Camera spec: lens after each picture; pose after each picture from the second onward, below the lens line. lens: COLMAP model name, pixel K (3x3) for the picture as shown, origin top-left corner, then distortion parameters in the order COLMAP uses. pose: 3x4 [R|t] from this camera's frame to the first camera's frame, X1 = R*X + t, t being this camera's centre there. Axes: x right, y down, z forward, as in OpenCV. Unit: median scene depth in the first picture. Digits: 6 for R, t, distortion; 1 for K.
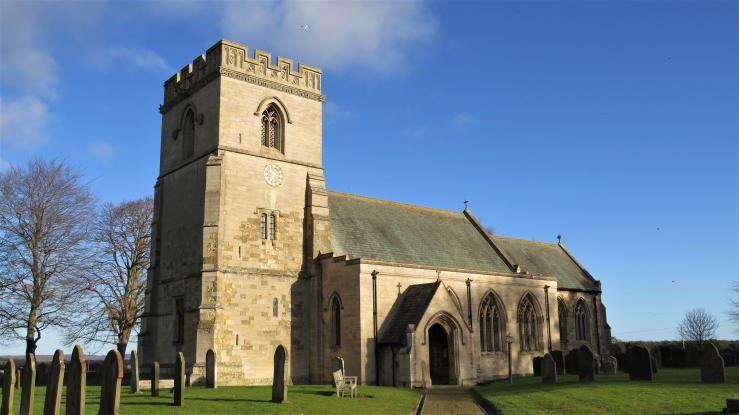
lens RADIAL K [[686.1, 0, 369.5], [0, 686.1, 207.5], [0, 0, 1]] dist [-0.009678, -0.000982]
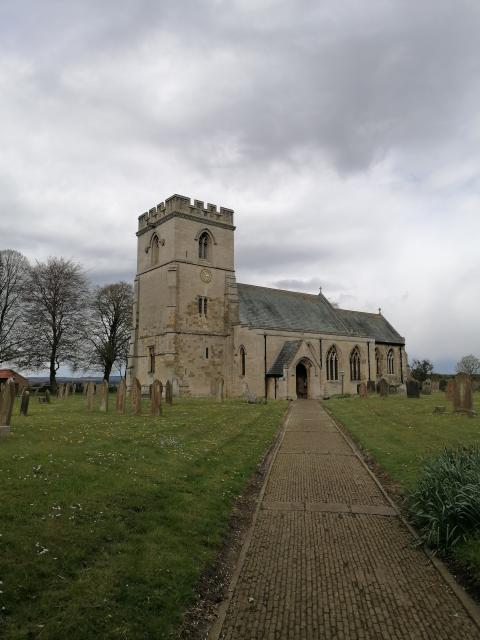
lens RADIAL K [[463.0, 0, 240.0], [0, 463.0, 320.0], [0, 0, 1]] dist [0.072027, 0.000176]
pose [[0.999374, 0.010934, -0.033657, -0.015535], [-0.008050, 0.996377, 0.084663, -0.036000], [0.034461, -0.084339, 0.995841, -0.149890]]
